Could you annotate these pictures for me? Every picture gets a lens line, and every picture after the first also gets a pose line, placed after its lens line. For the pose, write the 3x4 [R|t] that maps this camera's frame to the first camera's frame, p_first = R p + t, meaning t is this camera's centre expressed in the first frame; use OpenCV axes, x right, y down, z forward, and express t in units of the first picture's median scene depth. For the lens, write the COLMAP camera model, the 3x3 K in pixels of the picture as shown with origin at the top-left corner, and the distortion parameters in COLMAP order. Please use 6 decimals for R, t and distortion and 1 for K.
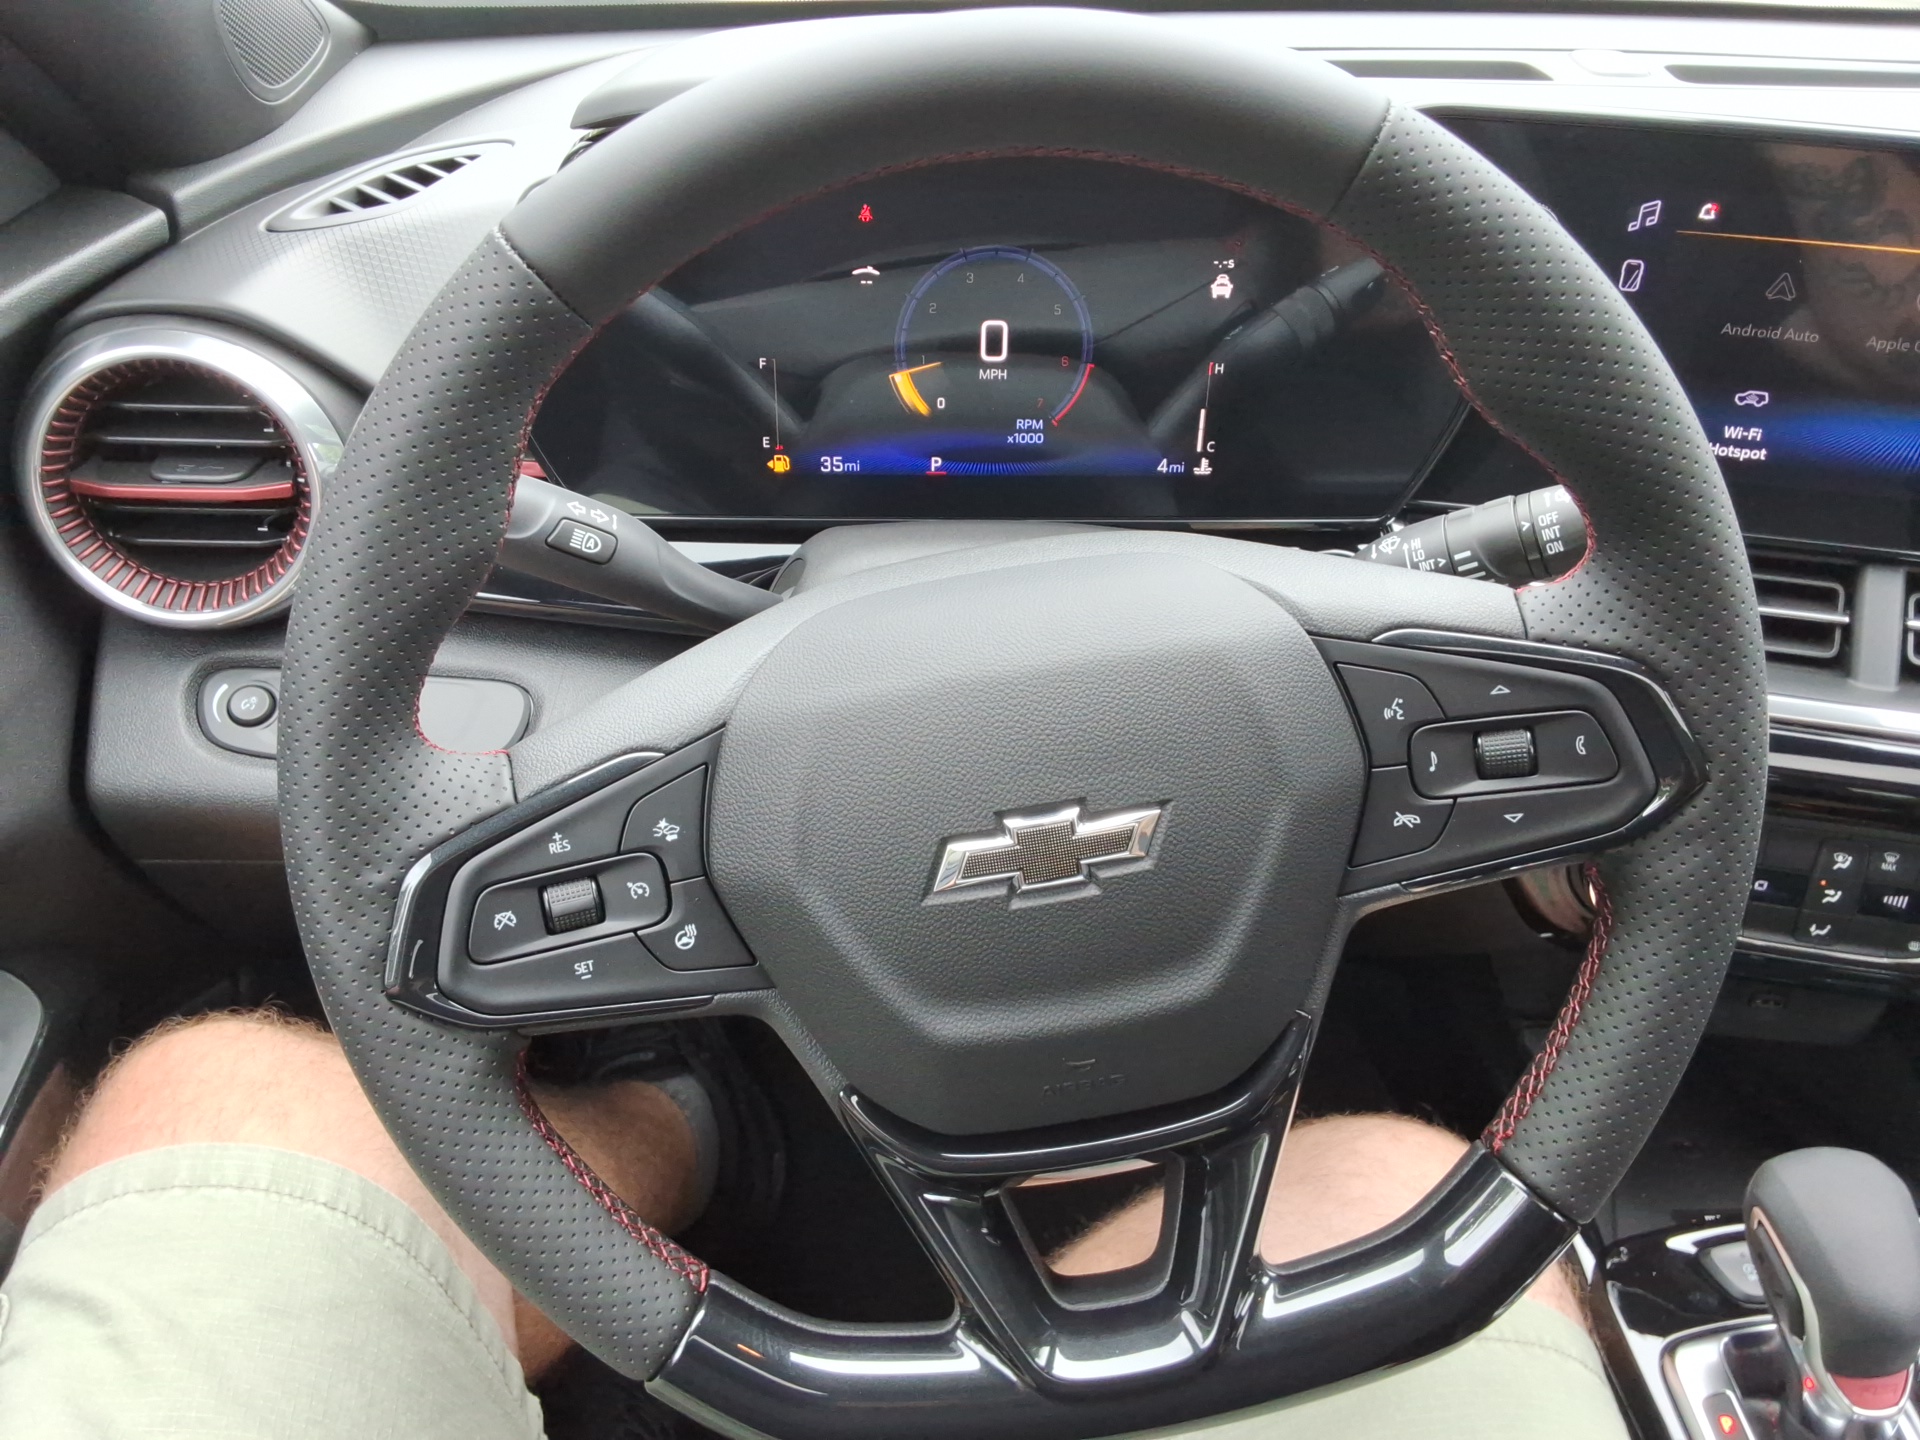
lens RADIAL K [[1553.7, 0, 968.7], [0, 1553.7, 722.9], [0, 0, 1]] dist [0.095152, -0.153114]
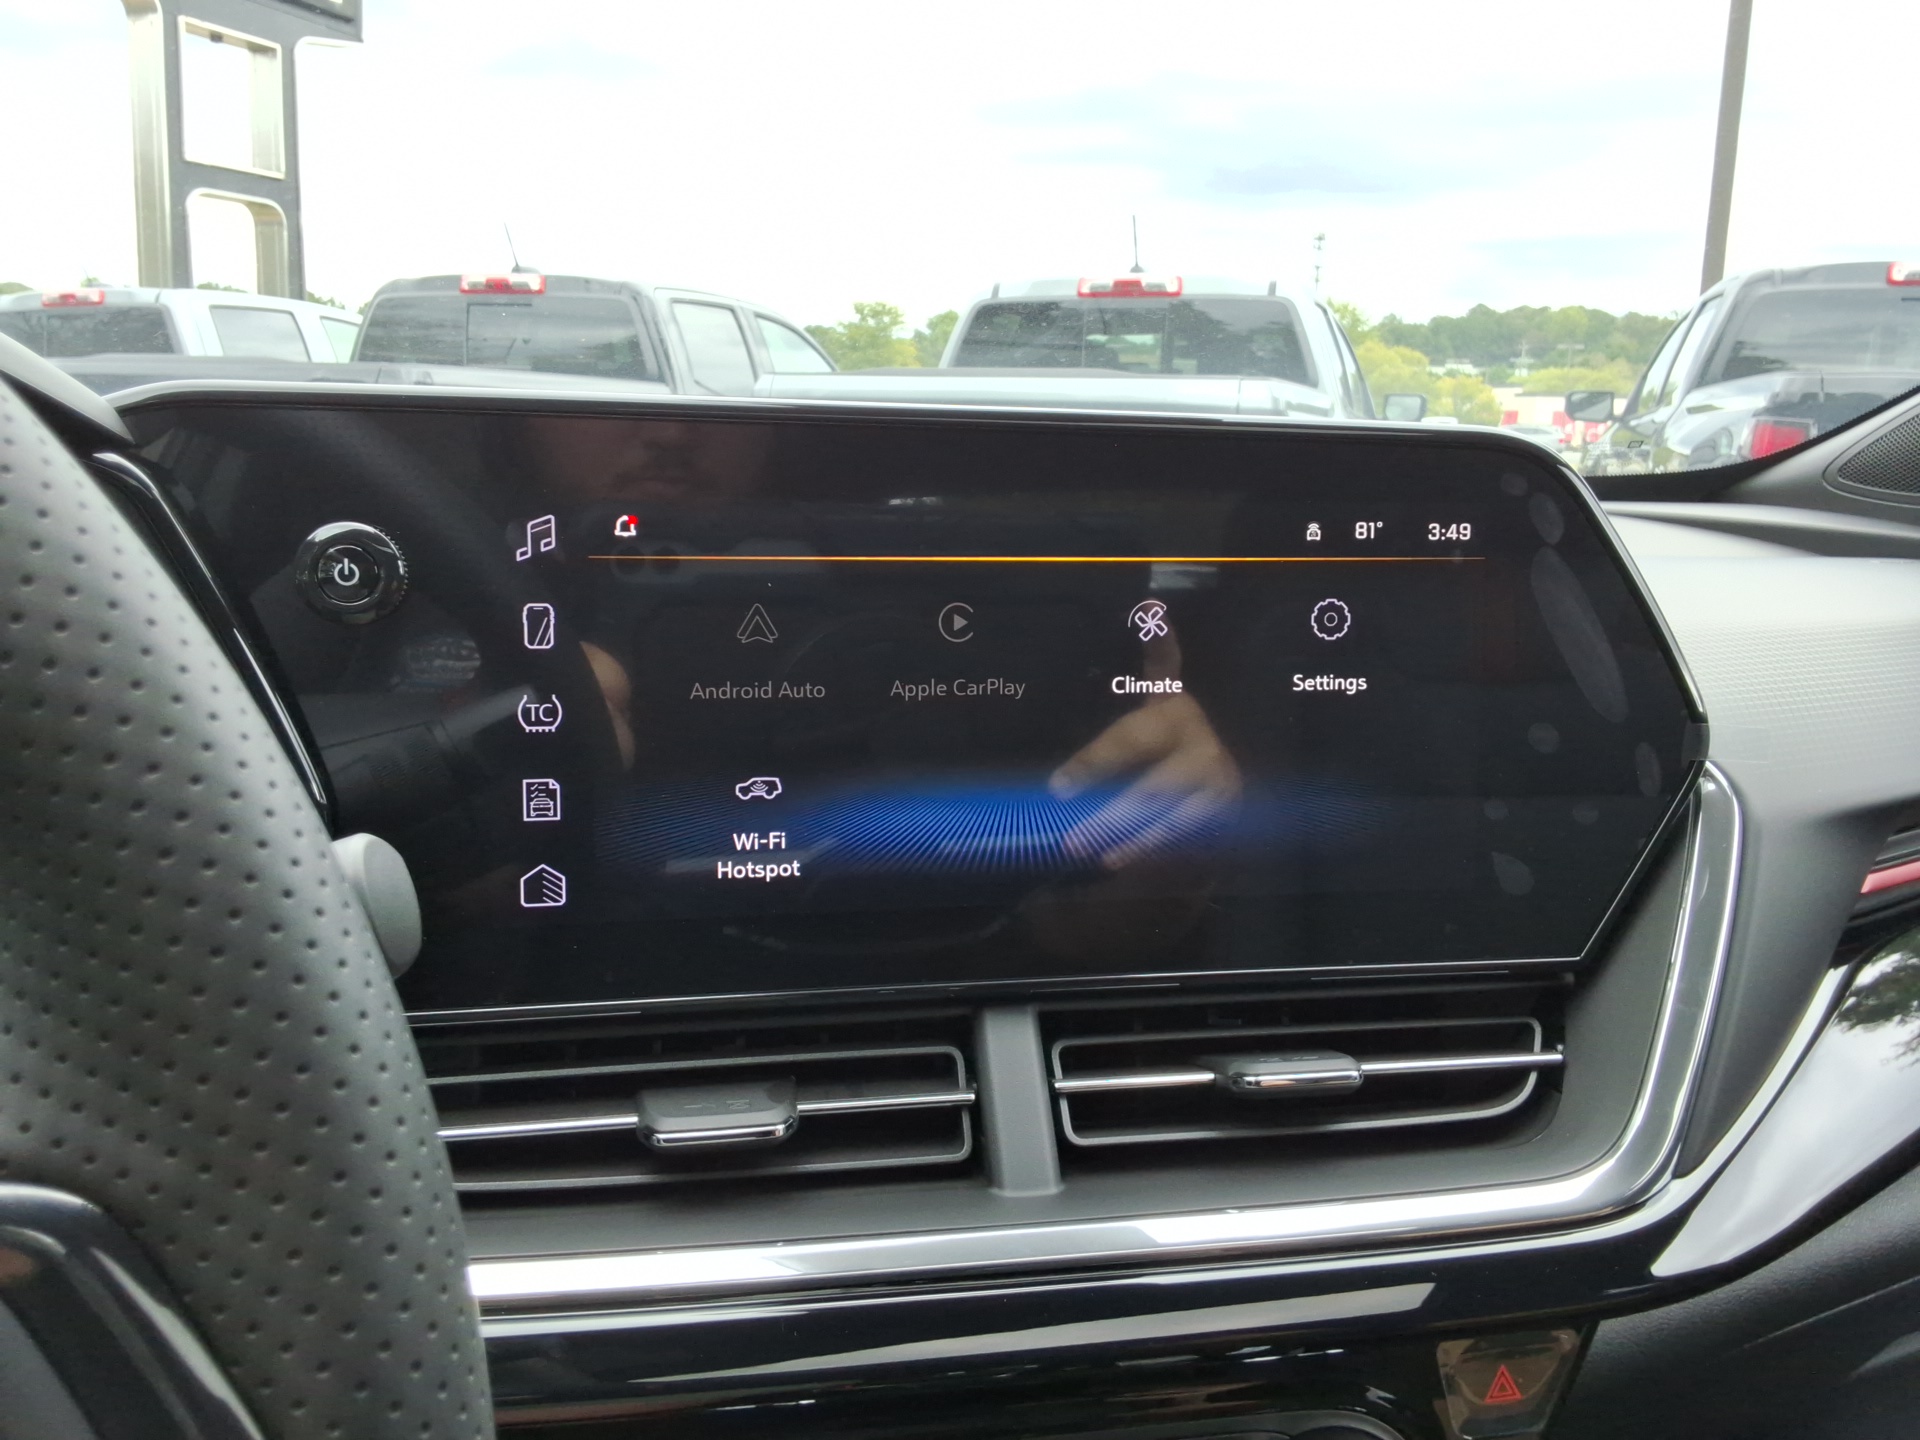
lens RADIAL K [[1553.7, 0, 971.0], [0, 1553.7, 720.8], [0, 0, 1]] dist [0.095152, -0.153114]
pose [[0.919903, -0.066447, 0.386476, 0.329476], [0.214301, 0.910542, -0.353537, 0.024081], [-0.328411, 0.408042, 0.851850, 0.394998]]
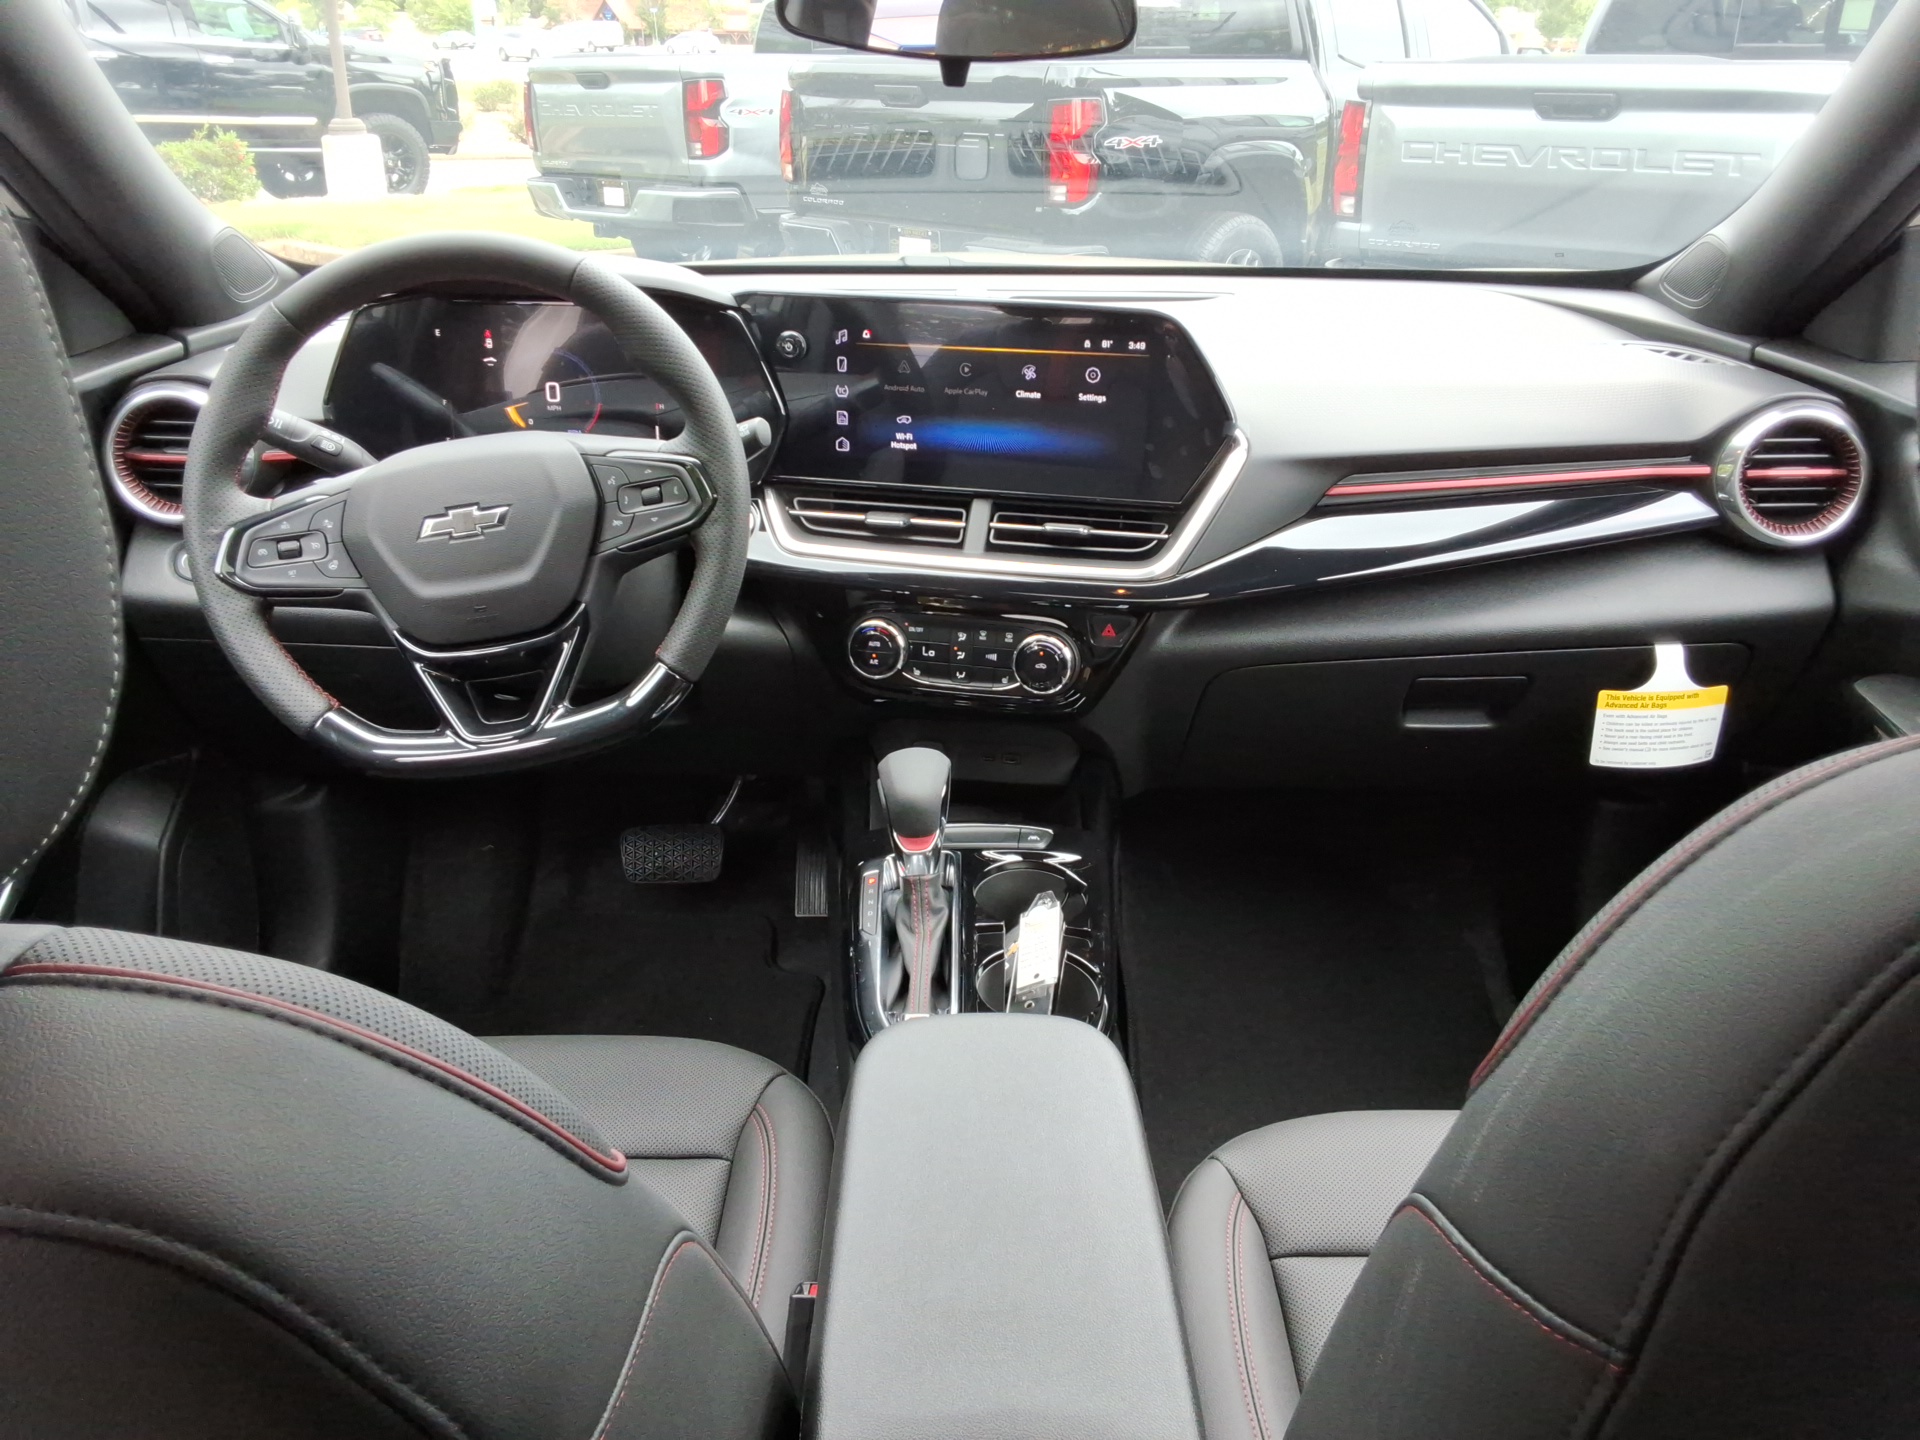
lens RADIAL K [[1527.9, 0, 1011.7], [0, 1527.9, 740.3], [0, 0, 1]] dist [0.025450, -0.068042]
pose [[0.999956, -0.002877, -0.008881, 0.671833], [0.001236, 0.983747, -0.179555, 0.613267], [0.009254, 0.179536, 0.983708, -0.998202]]
